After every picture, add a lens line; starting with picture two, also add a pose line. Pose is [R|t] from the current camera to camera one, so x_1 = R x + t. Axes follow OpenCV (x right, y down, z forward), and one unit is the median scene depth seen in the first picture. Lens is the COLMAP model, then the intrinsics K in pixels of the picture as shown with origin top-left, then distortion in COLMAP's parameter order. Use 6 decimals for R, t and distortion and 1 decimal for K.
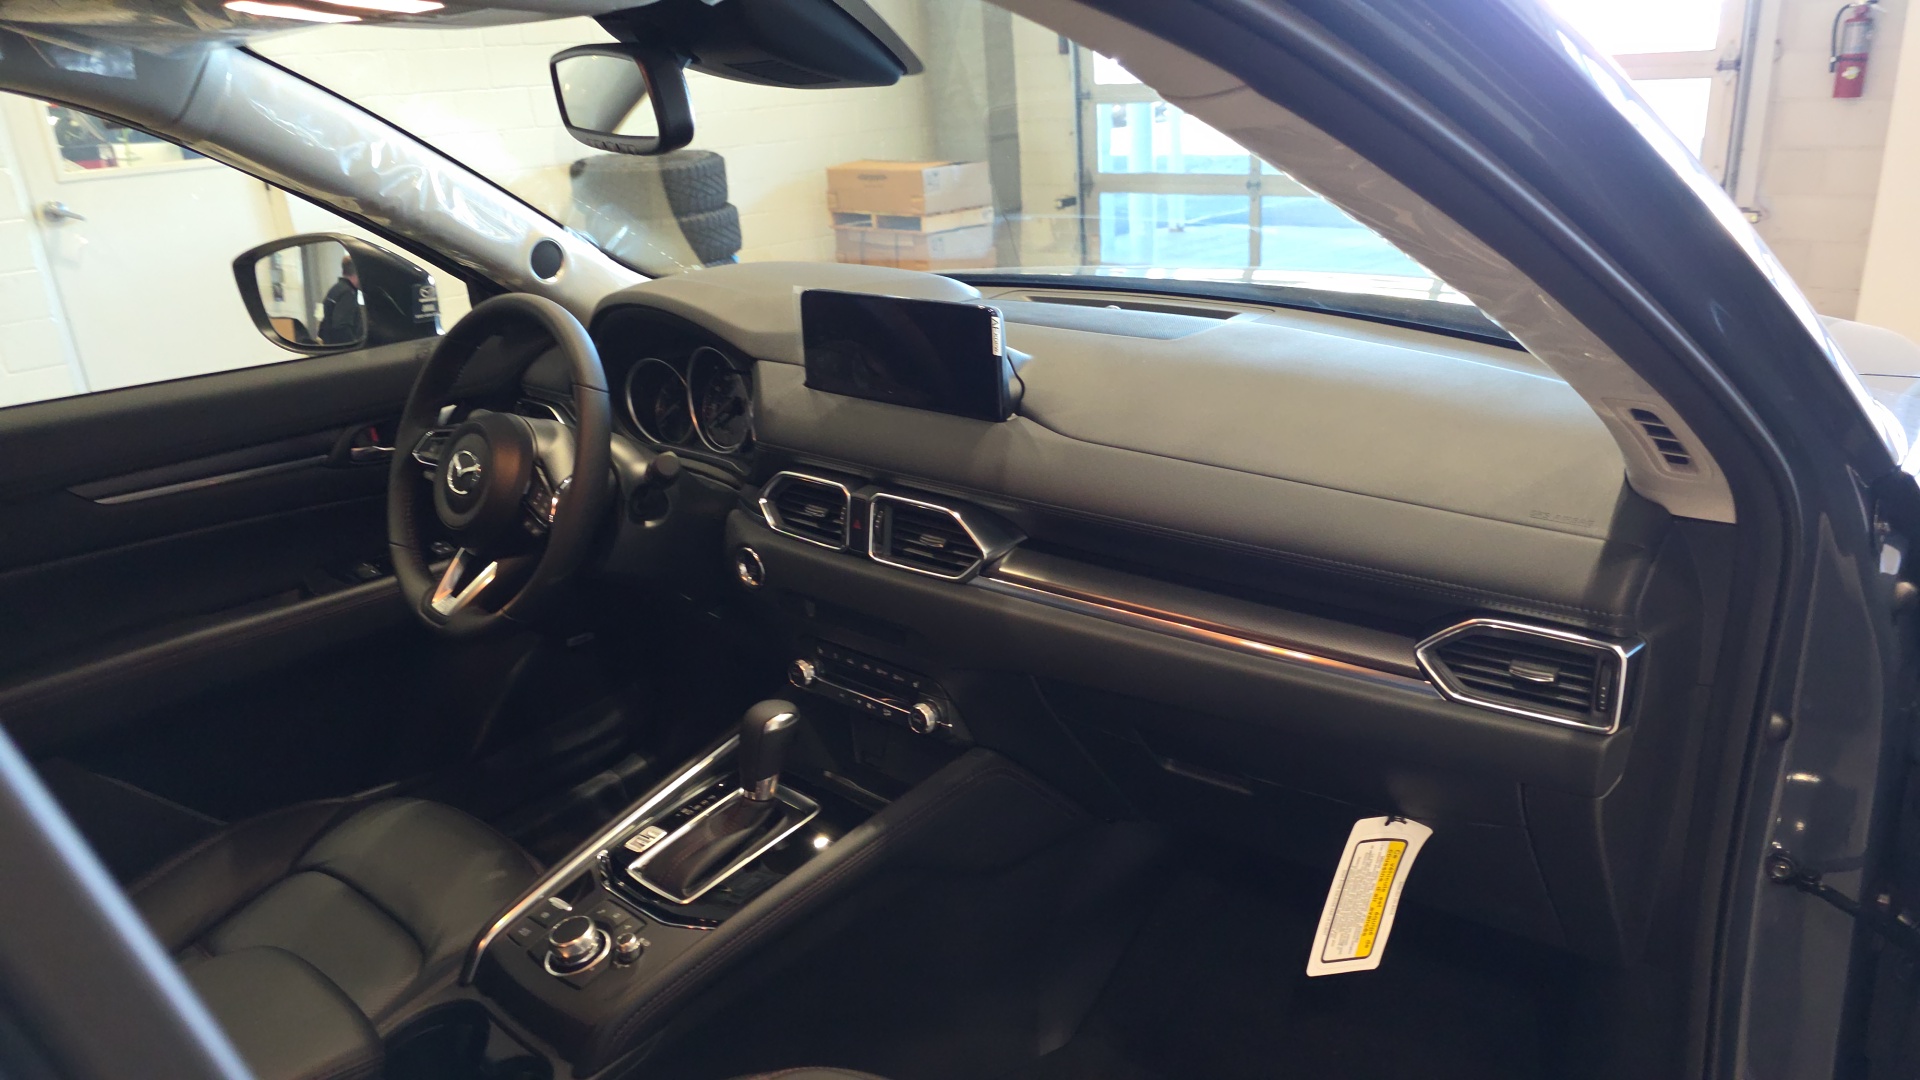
lens RADIAL K [[1284.1, 0, 997.2], [0, 1284.1, 535.9], [0, 0, 1]] dist [0.063341, -0.062472]
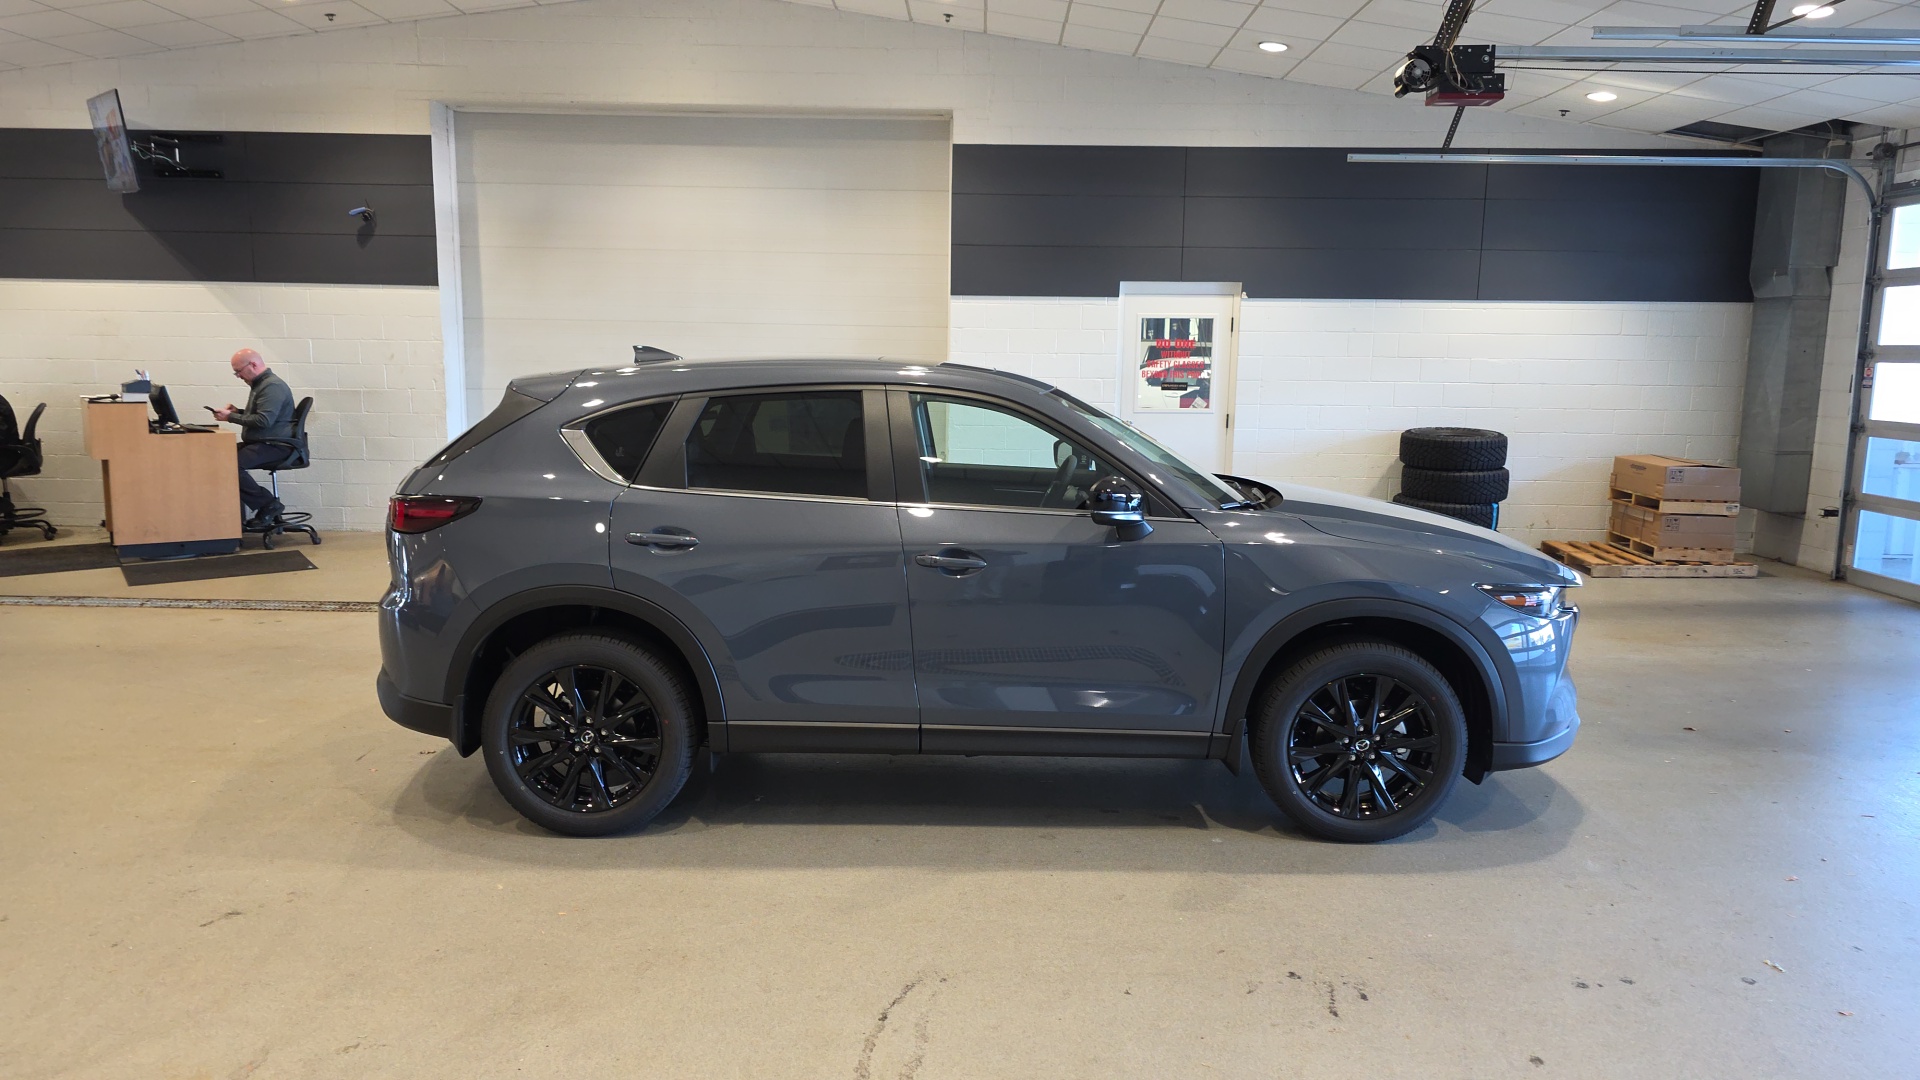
lens RADIAL K [[1284.1, 0, 969.2], [0, 1284.1, 529.8], [0, 0, 1]] dist [0.063341, -0.062472]
pose [[0.658008, 0.176787, -0.731964, 2.028689], [-0.312706, 0.948423, -0.052045, 0.300807], [0.685011, 0.263136, 0.679353, -1.631384]]
